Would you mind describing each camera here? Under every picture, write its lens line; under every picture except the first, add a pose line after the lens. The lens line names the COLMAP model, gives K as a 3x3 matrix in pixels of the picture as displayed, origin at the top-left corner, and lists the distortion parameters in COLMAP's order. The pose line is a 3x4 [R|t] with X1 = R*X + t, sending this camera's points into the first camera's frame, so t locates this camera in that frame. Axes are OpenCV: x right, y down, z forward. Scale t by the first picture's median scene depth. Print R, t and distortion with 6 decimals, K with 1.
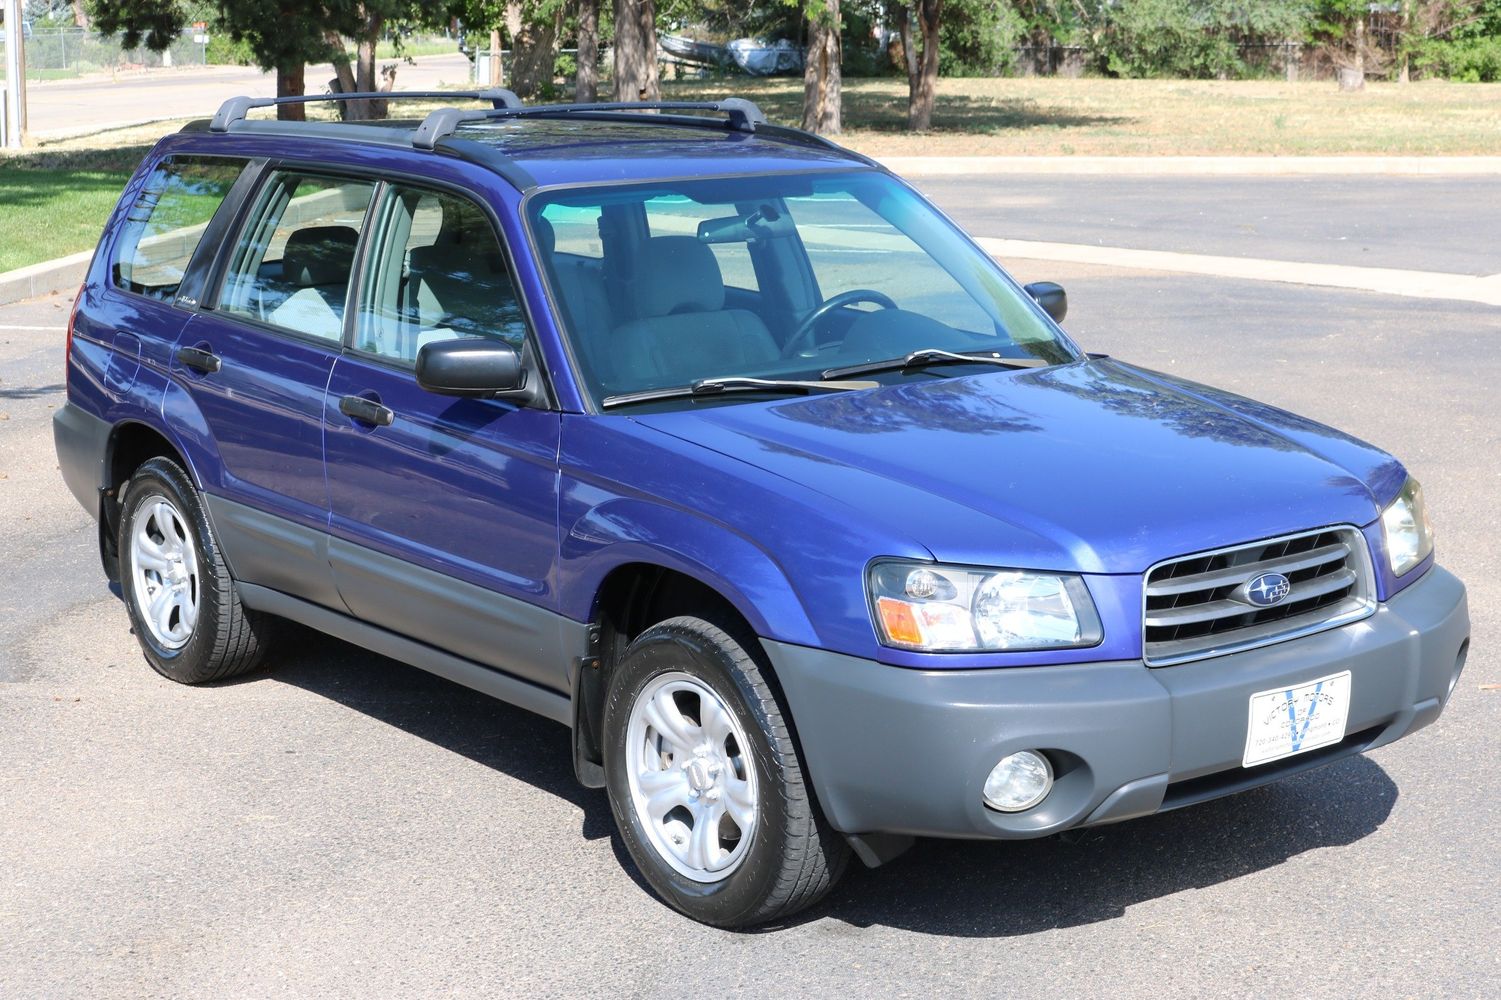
lens RADIAL K [[2762.4, 0, 748.7], [0, 2762.4, 506.5], [0, 0, 1]] dist [-0.047856, 0.000000]
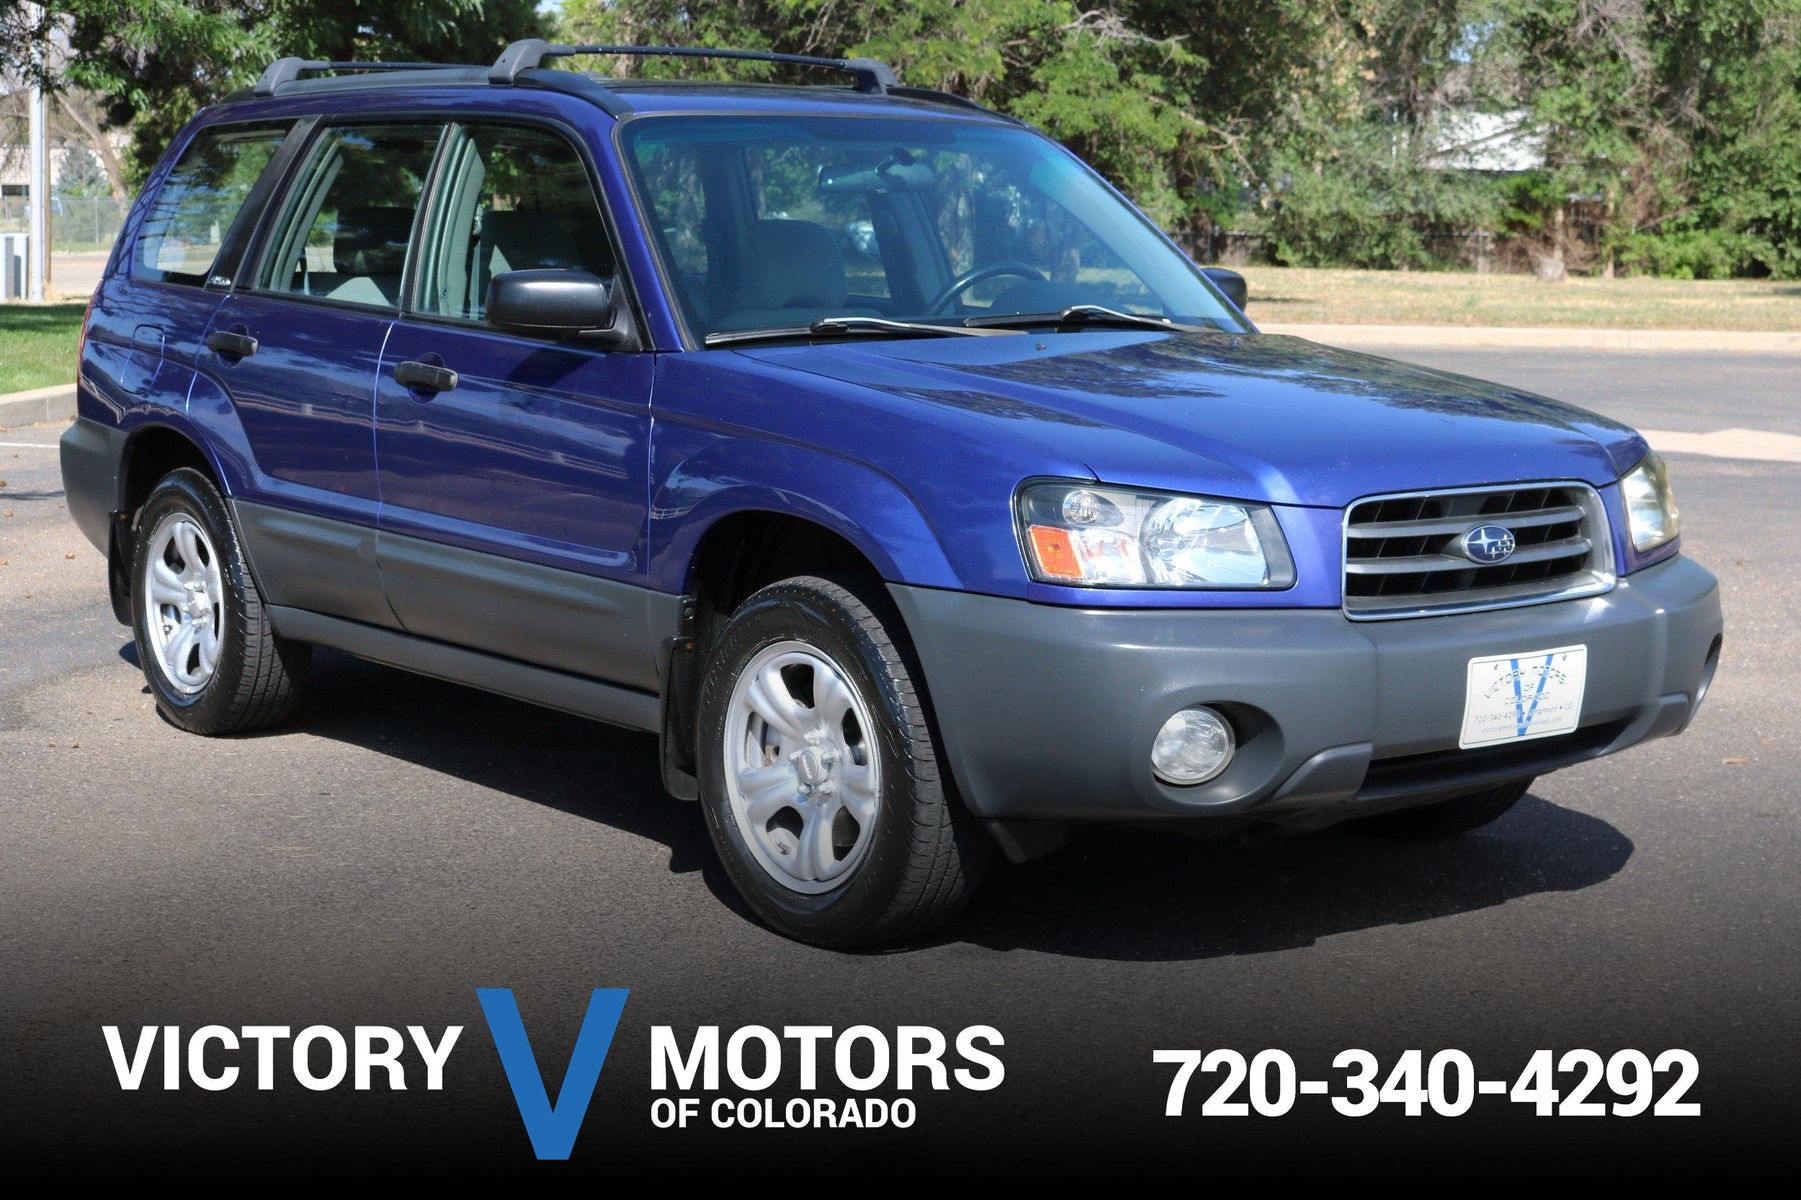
lens RADIAL K [[3128.4, 0, 905.2], [0, 3128.4, 594.6], [0, 0, 1]] dist [-0.078181, 0.000000]
pose [[0.999737, 0.018407, 0.013644, -0.002680], [-0.017463, 0.997647, -0.066301, 0.092941], [-0.014832, 0.066046, 0.997706, 0.042168]]
